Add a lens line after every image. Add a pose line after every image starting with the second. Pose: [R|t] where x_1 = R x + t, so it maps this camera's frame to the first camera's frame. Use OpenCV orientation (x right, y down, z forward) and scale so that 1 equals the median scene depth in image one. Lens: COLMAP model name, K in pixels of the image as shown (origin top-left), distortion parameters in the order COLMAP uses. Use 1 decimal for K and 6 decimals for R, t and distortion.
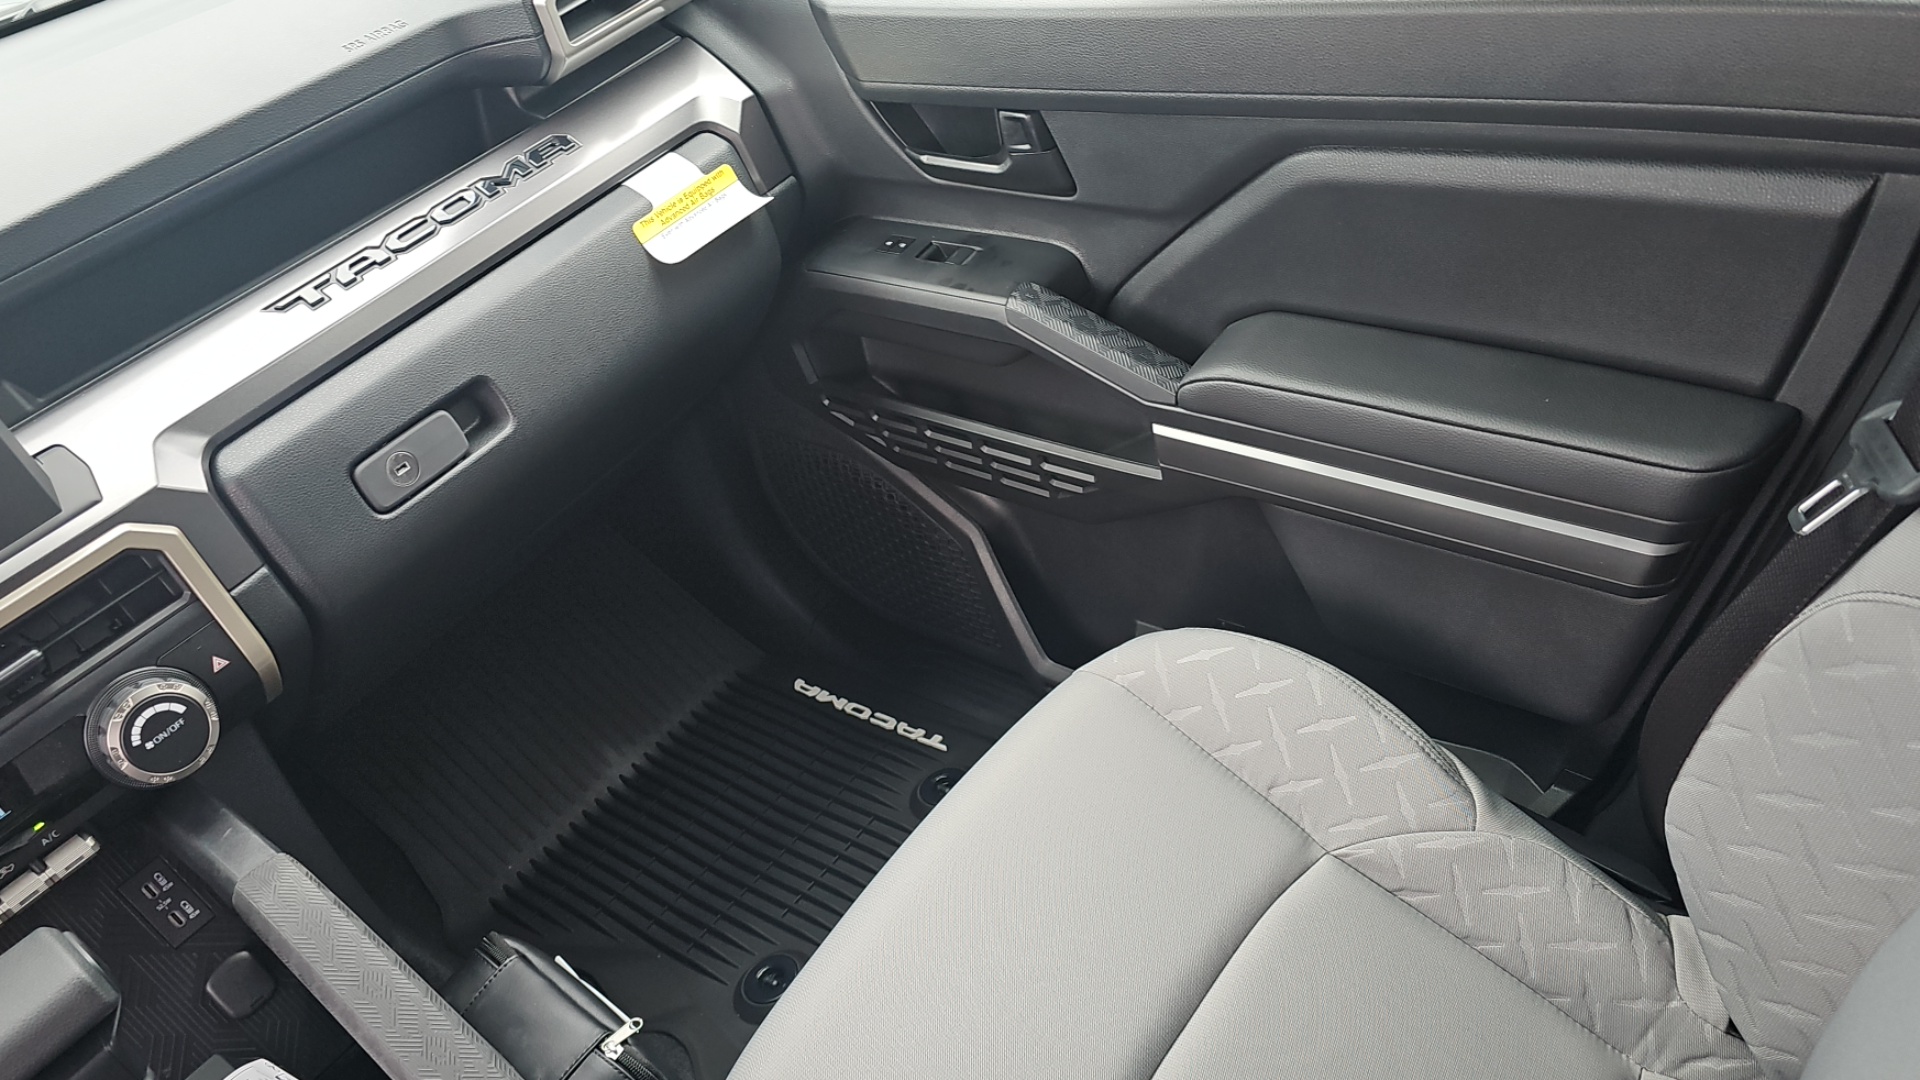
lens RADIAL K [[1486.3, 0, 958.3], [0, 1486.3, 567.5], [0, 0, 1]] dist [0.052978, -0.069442]
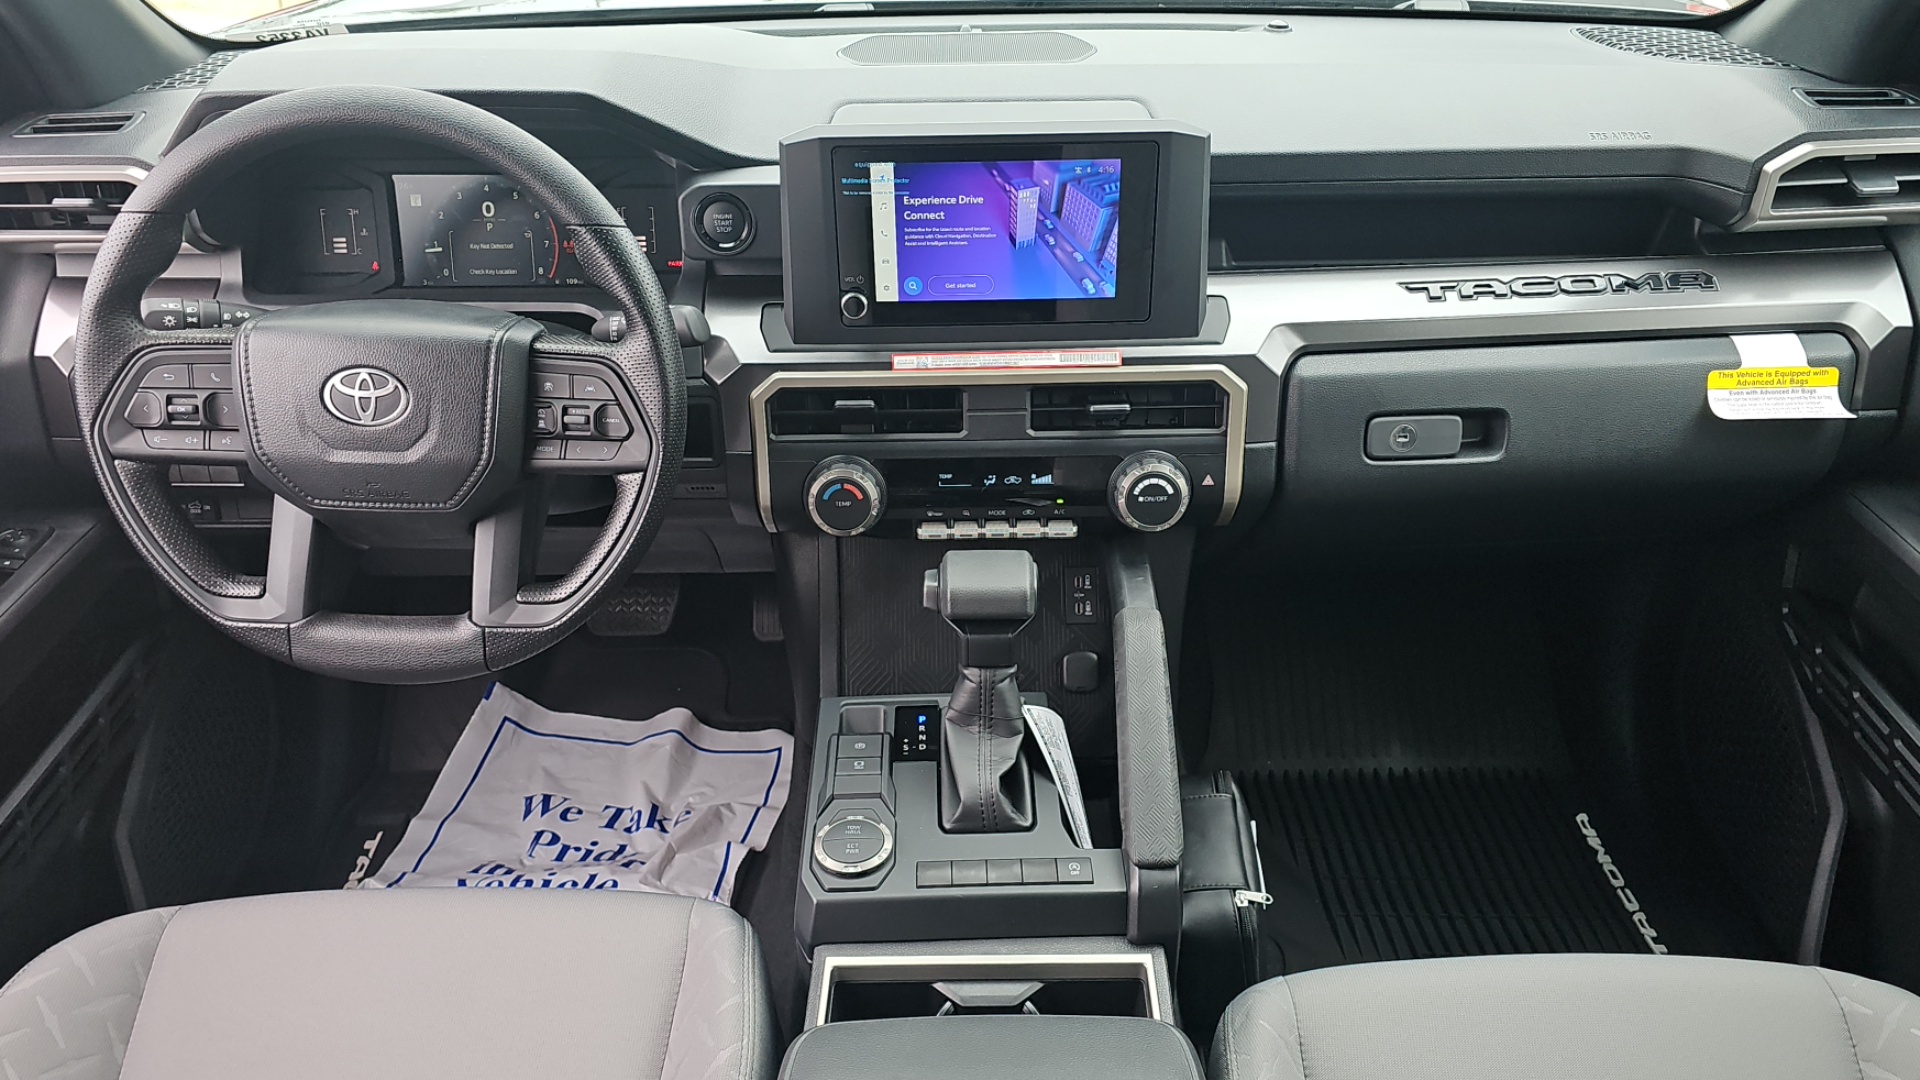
lens RADIAL K [[1340.9, 0, 963.2], [0, 1340.9, 579.5], [0, 0, 1]] dist [0.074098, -0.095539]
pose [[0.619374, 0.585732, -0.522776, 0.065882], [-0.576122, 0.791449, 0.204184, 0.010115], [0.533348, 0.174717, 0.827656, -0.127372]]
